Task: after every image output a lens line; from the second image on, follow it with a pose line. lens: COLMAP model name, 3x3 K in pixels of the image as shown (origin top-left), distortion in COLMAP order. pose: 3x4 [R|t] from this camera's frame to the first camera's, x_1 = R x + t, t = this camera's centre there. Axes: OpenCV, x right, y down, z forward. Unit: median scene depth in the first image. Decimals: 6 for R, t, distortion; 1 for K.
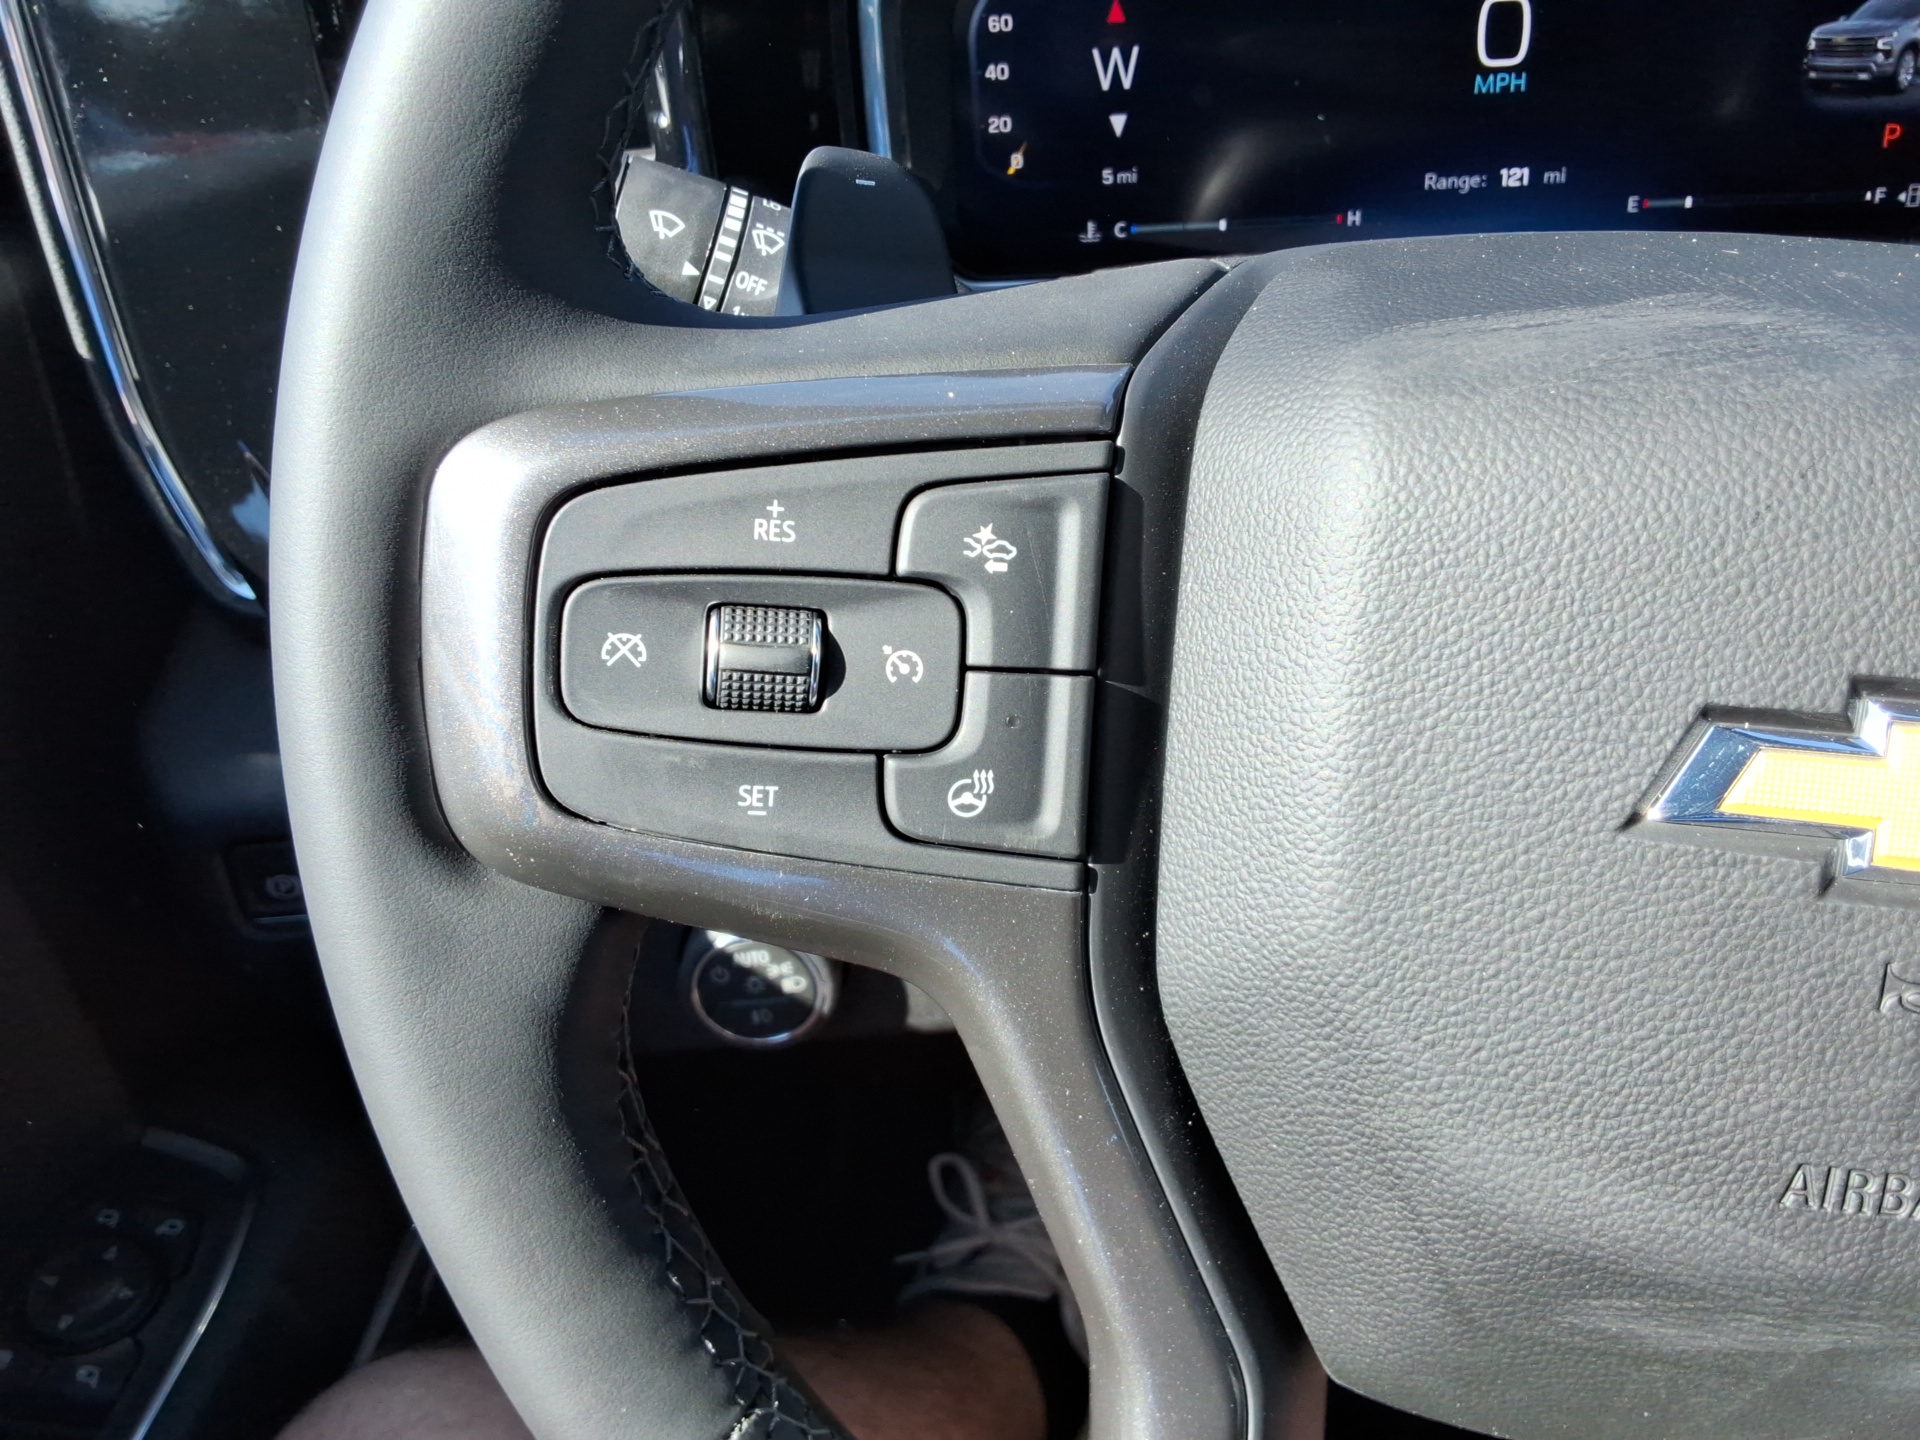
lens RADIAL K [[1533.6, 0, 974.8], [0, 1533.6, 696.9], [0, 0, 1]] dist [0.124889, -0.195579]
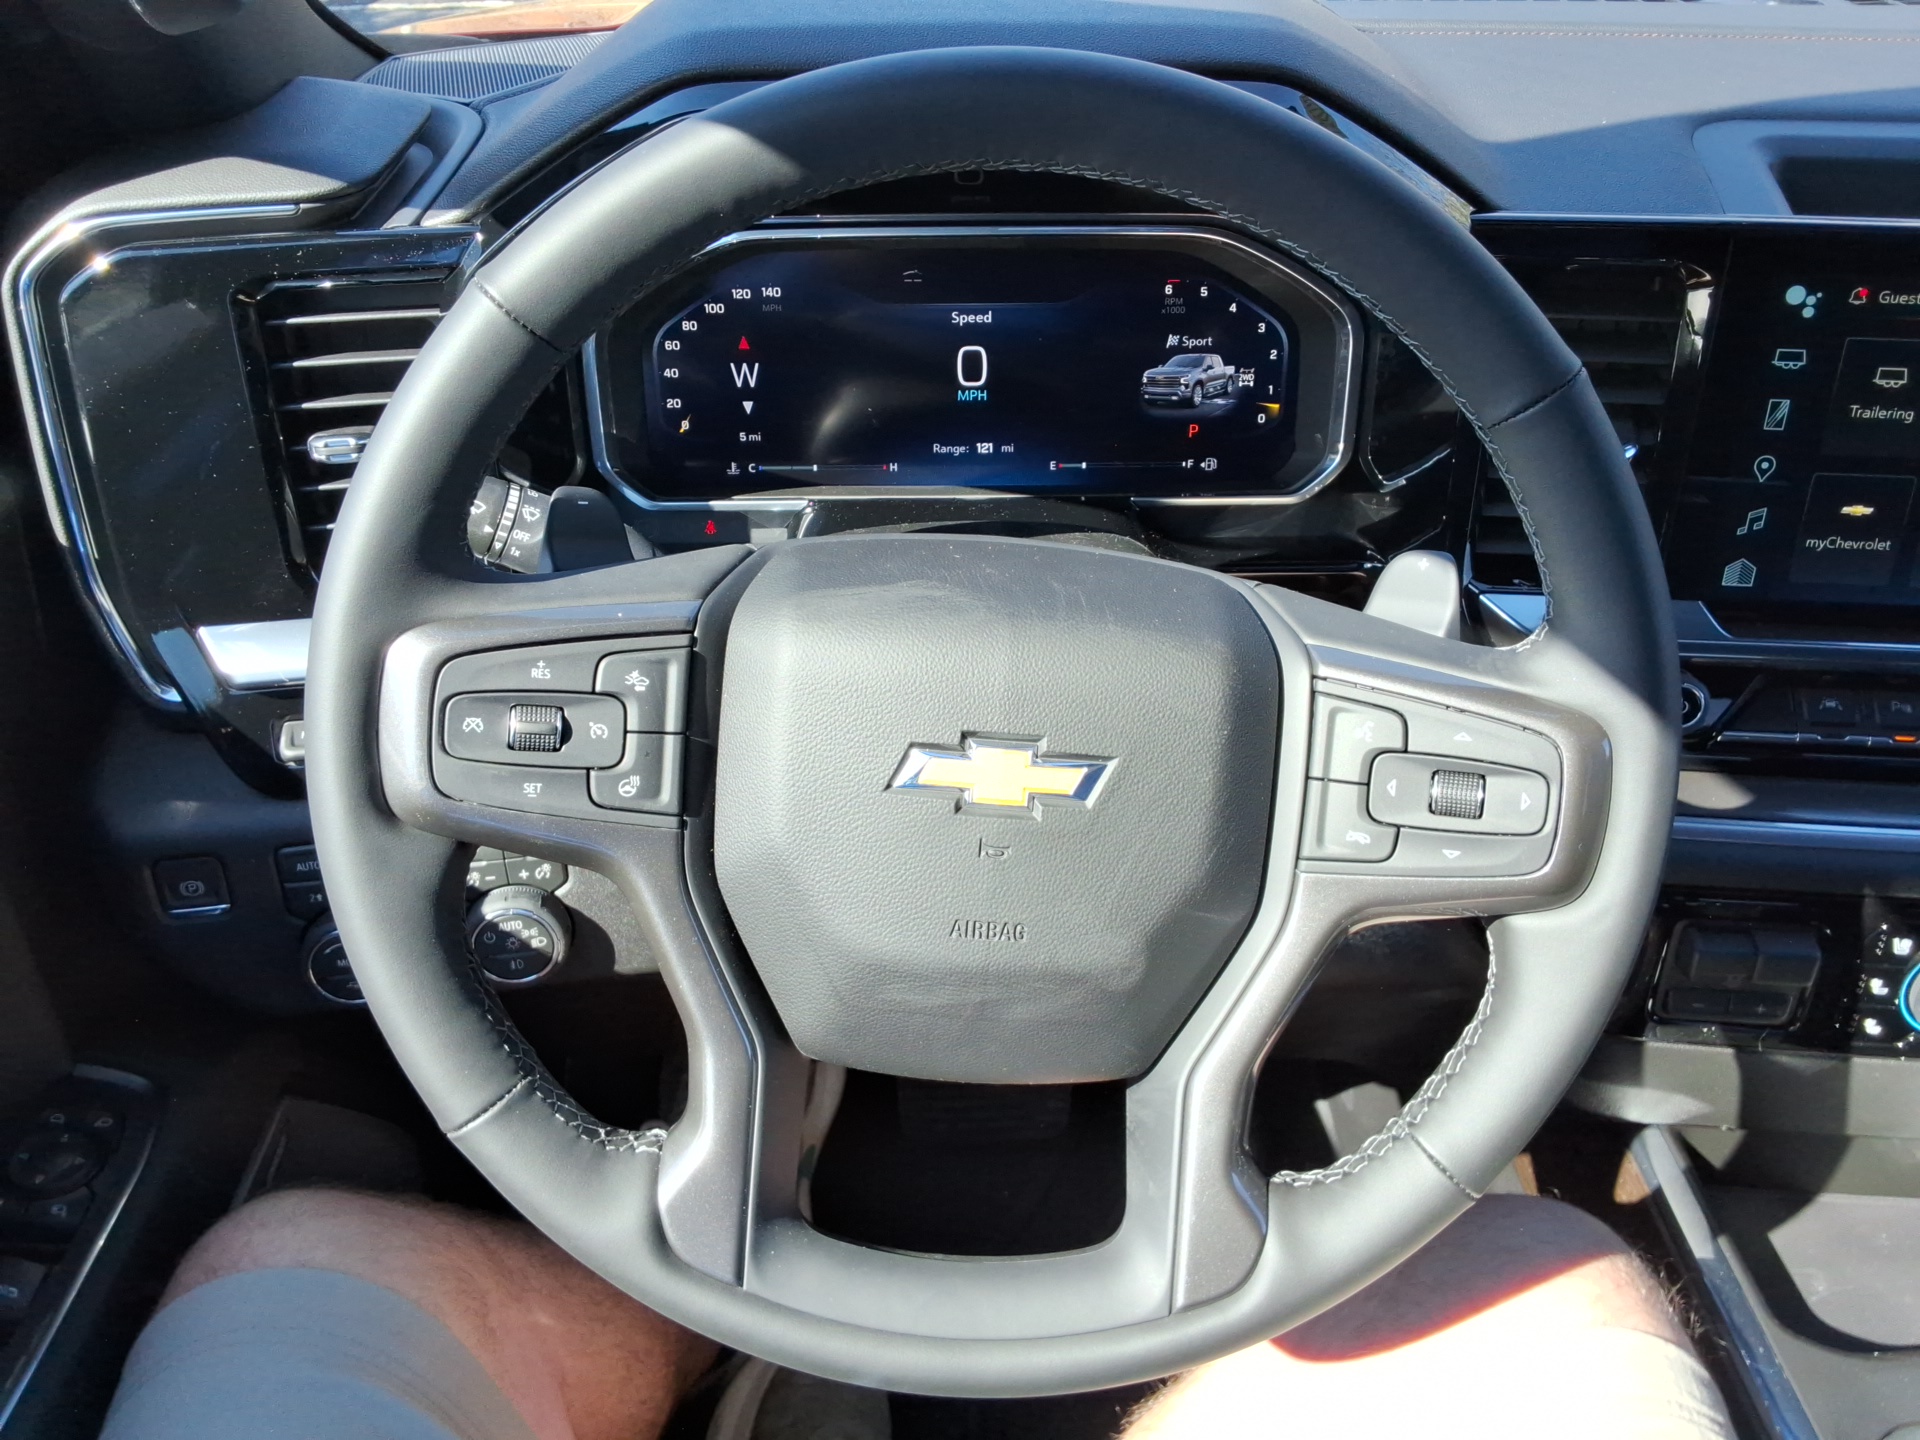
lens RADIAL K [[1540.3, 0, 991.6], [0, 1540.3, 696.0], [0, 0, 1]] dist [0.126211, -0.210961]
pose [[0.984254, -0.004631, 0.176697, 0.112156], [0.014868, 0.998283, -0.056655, 0.062209], [-0.176131, 0.058390, 0.982633, -1.277319]]
